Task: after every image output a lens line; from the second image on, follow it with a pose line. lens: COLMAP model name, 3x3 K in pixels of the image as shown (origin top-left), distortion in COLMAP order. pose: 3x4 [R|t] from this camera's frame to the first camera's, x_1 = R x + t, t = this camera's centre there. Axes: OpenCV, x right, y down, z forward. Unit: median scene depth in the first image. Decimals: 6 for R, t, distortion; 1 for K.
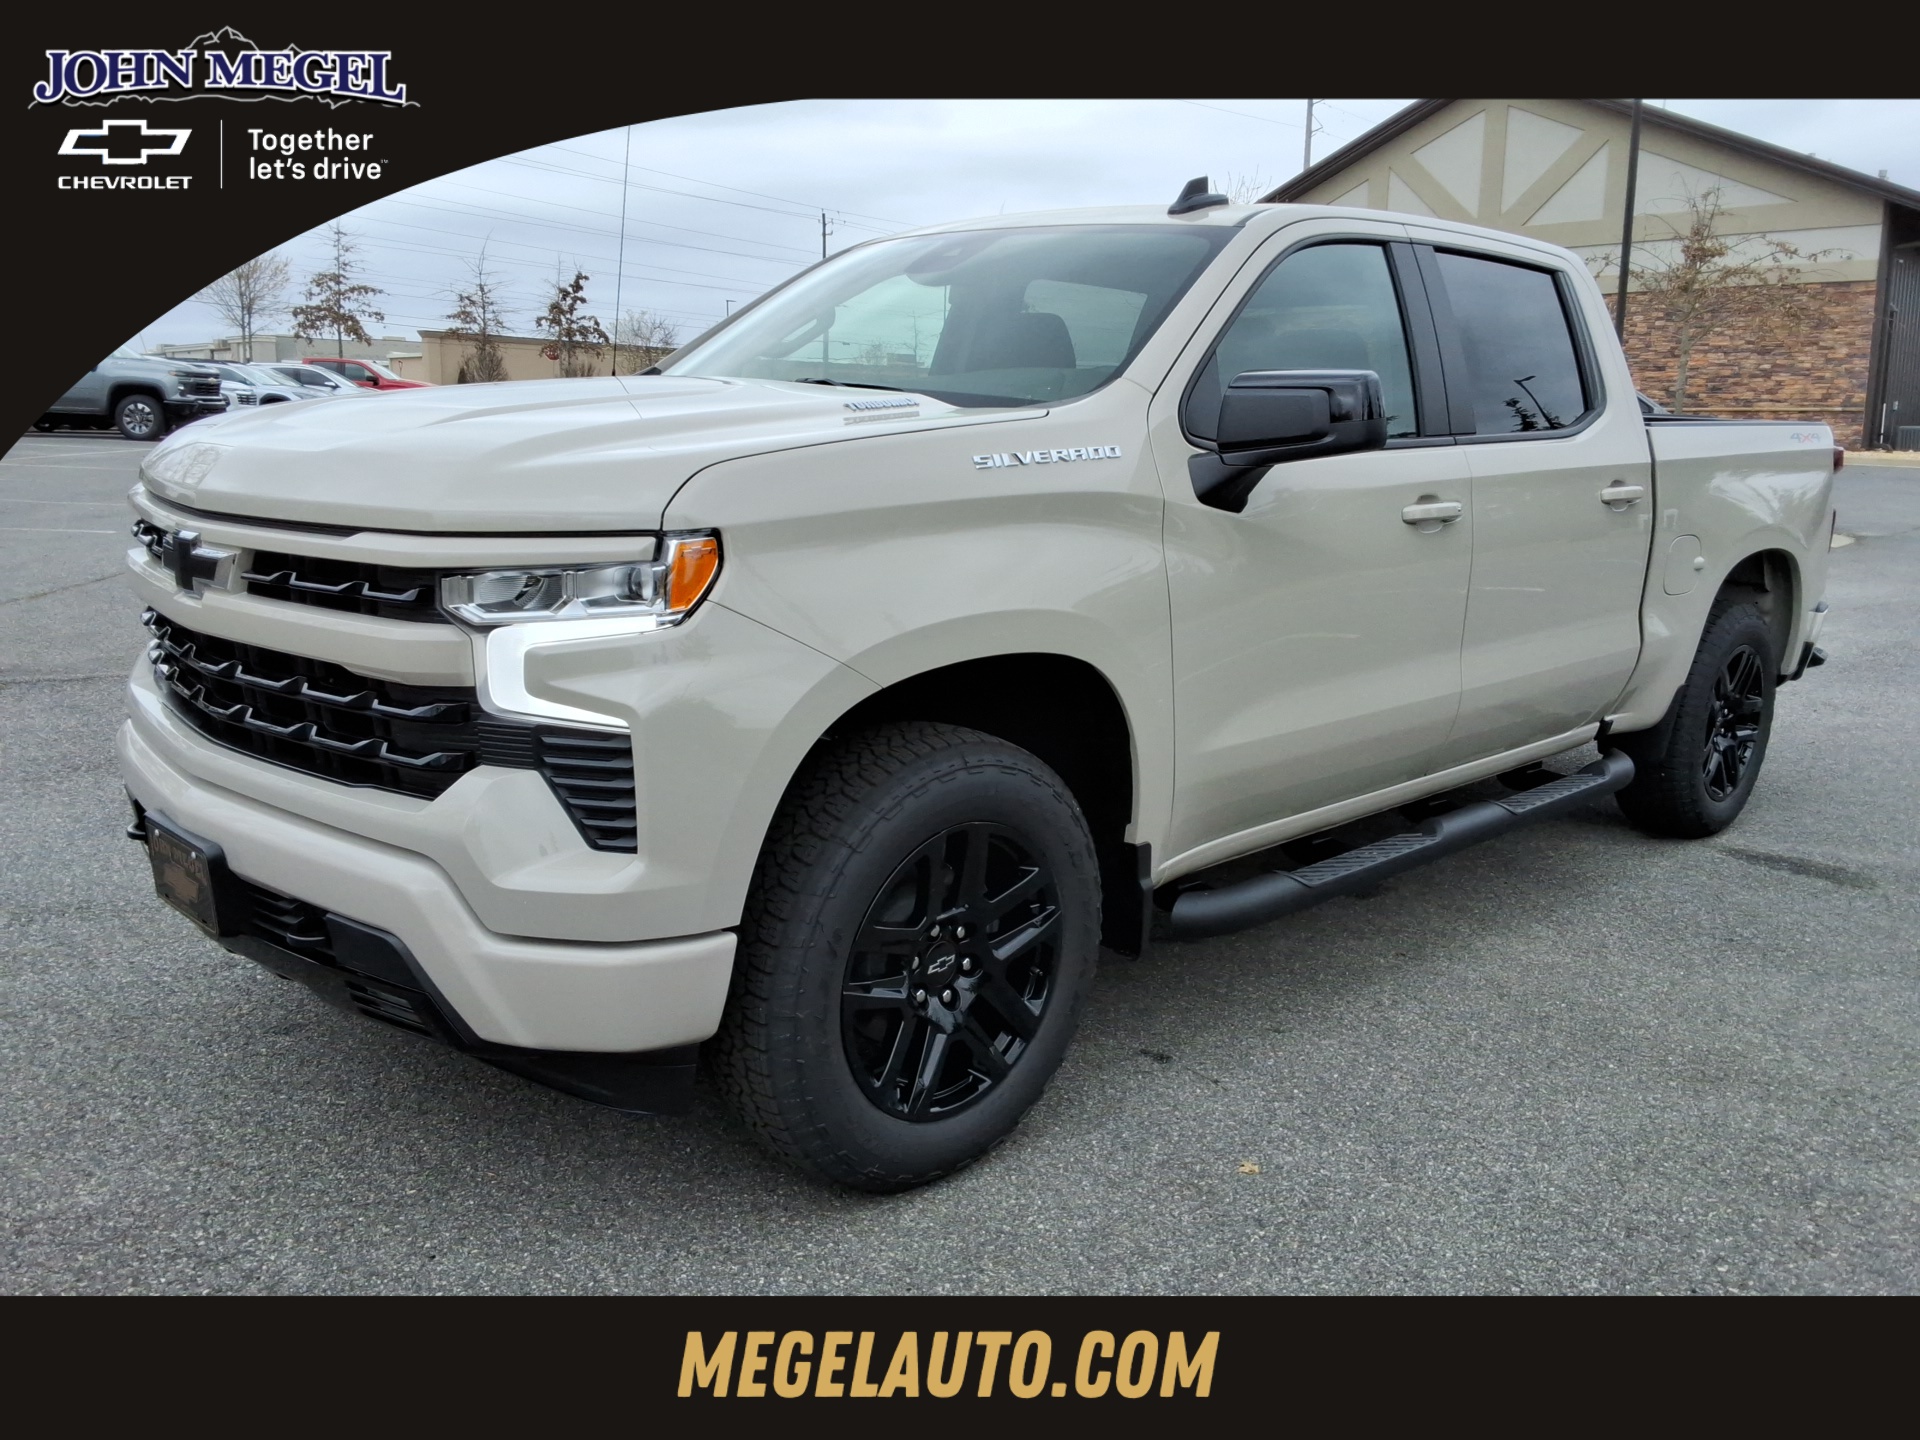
lens RADIAL K [[1548.7, 0, 981.9], [0, 1548.7, 723.1], [0, 0, 1]] dist [0.100196, -0.146074]
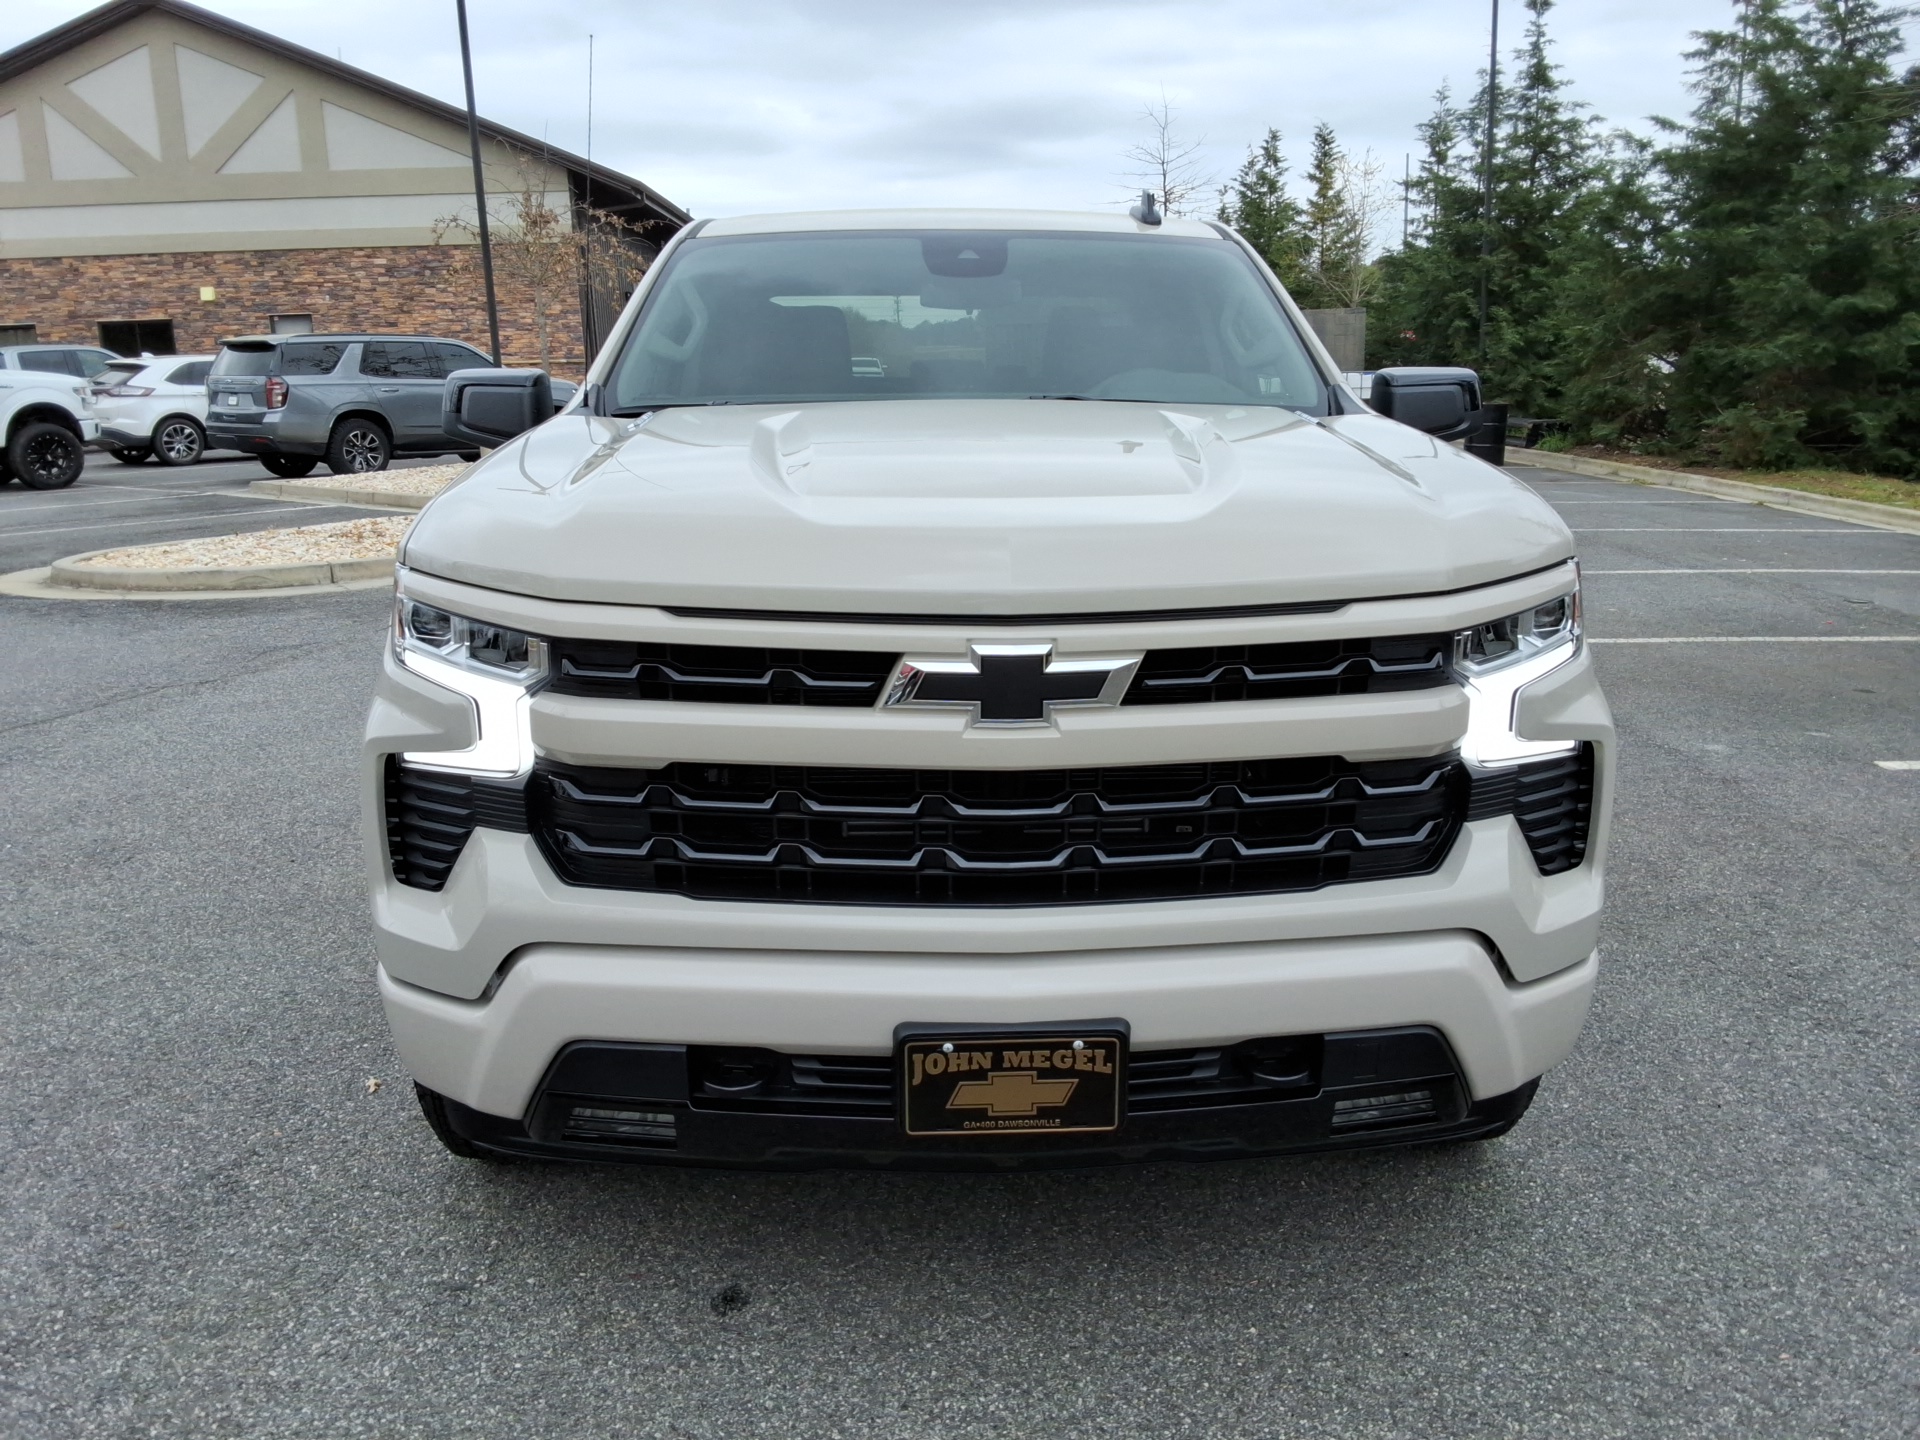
lens RADIAL K [[1548.7, 0, 996.5], [0, 1548.7, 705.6], [0, 0, 1]] dist [0.100196, -0.146074]
pose [[0.676377, -0.190737, 0.711431, -0.995935], [0.177042, 0.979672, 0.094336, -0.156578], [-0.714962, 0.062146, 0.696396, 0.440016]]
